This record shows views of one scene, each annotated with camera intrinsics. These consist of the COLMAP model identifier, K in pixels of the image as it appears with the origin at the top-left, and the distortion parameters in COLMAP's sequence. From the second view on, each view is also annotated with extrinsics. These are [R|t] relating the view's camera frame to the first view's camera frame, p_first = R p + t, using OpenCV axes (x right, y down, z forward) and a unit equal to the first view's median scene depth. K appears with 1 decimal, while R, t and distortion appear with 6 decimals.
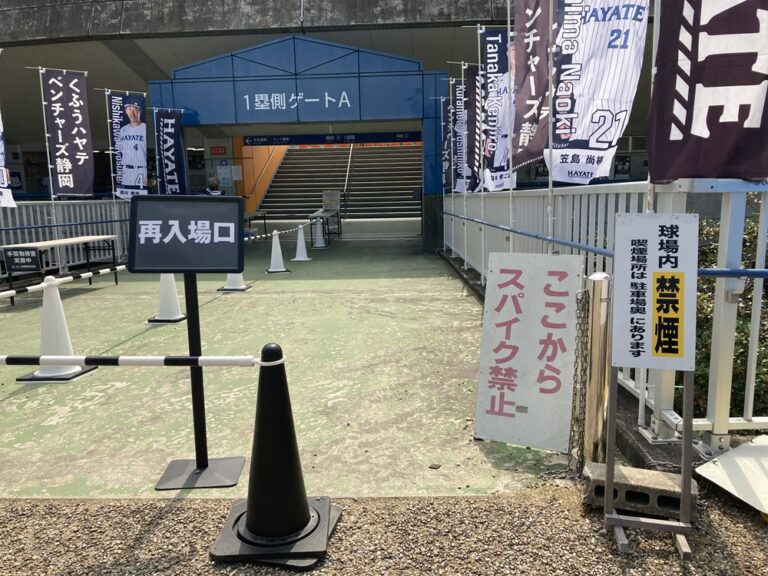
lens RADIAL K [[630.8, 0, 385.0], [0, 630.8, 270.3], [0, 0, 1]] dist [0.000621, 0.011001]
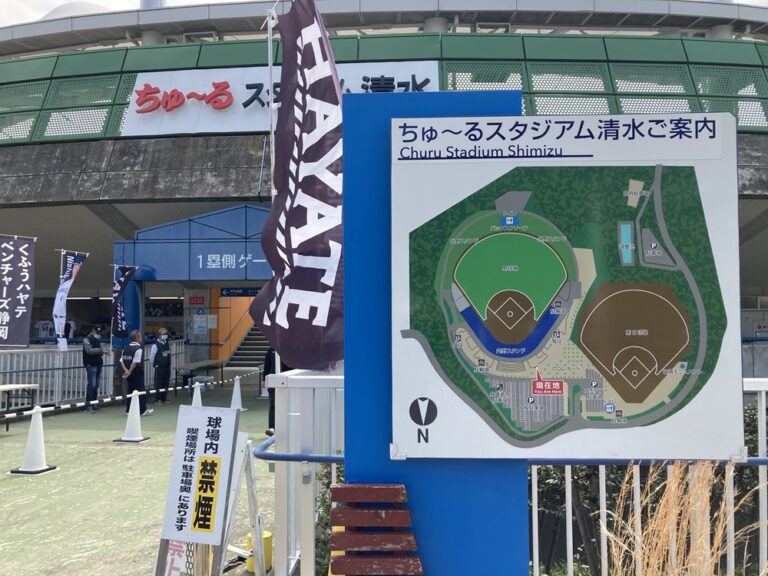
lens RADIAL K [[630.8, 0, 385.0], [0, 630.8, 270.3], [0, 0, 1]] dist [0.000621, 0.011001]
pose [[0.998554, 0.021274, -0.049373, 0.205736], [-0.031875, 0.973827, -0.225046, -0.020738], [0.043293, 0.226294, 0.973096, -0.060331]]
